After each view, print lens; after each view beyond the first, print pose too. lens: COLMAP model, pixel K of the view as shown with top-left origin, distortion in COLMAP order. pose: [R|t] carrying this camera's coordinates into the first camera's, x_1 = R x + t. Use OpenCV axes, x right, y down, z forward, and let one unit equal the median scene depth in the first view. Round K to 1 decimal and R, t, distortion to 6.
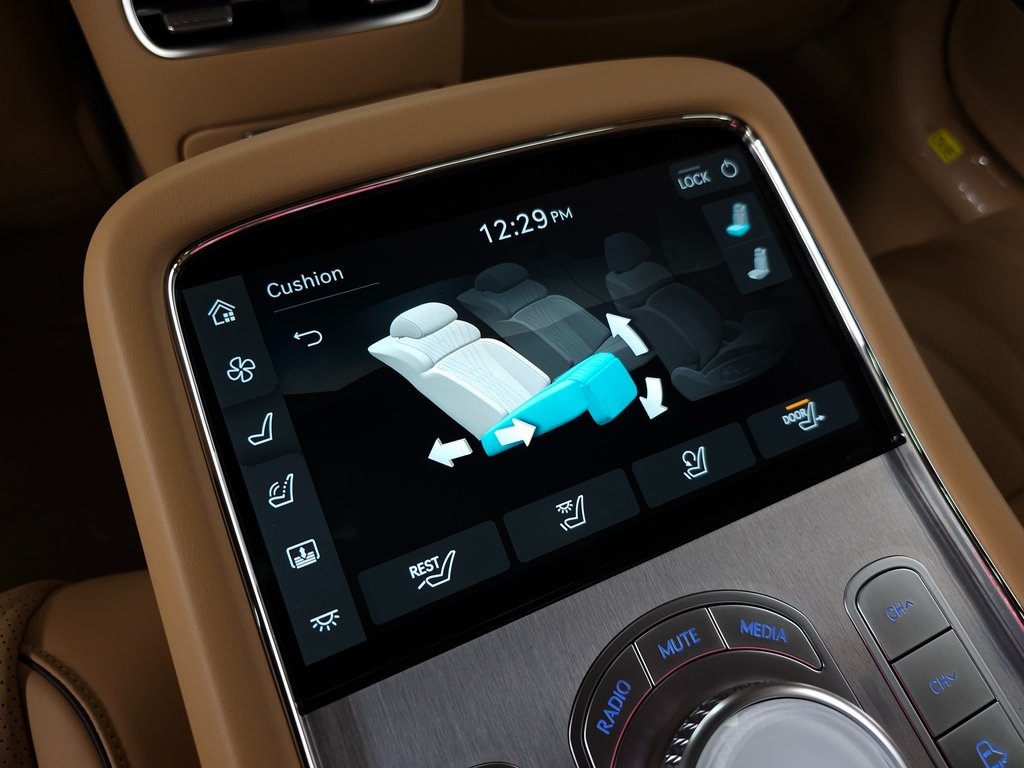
lens RADIAL K [[689.5, 0, 507.6], [0, 689.5, 386.3], [0, 0, 1]] dist [0.032150, -0.024486]
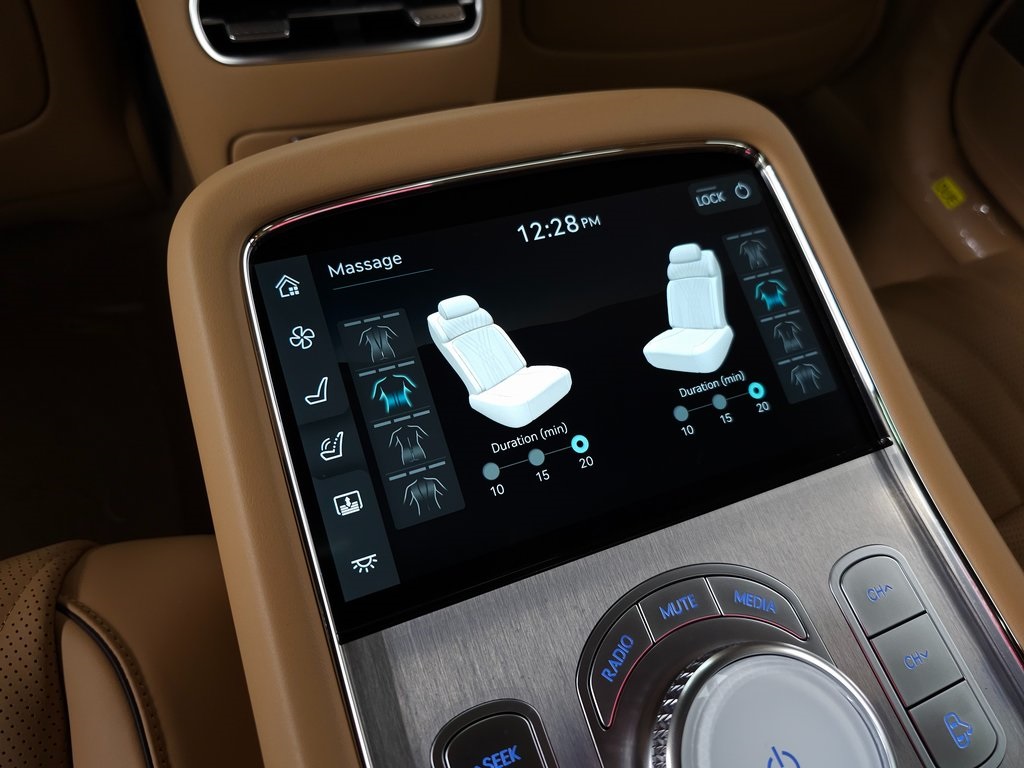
lens RADIAL K [[692.5, 0, 512.0], [0, 692.5, 384.0], [0, 0, 1]] dist [0.049943, -0.042489]
pose [[0.998304, 0.058035, 0.004614, -0.042189], [-0.057800, 0.997503, -0.040589, 0.072130], [-0.006958, 0.040253, 0.999165, -0.120179]]
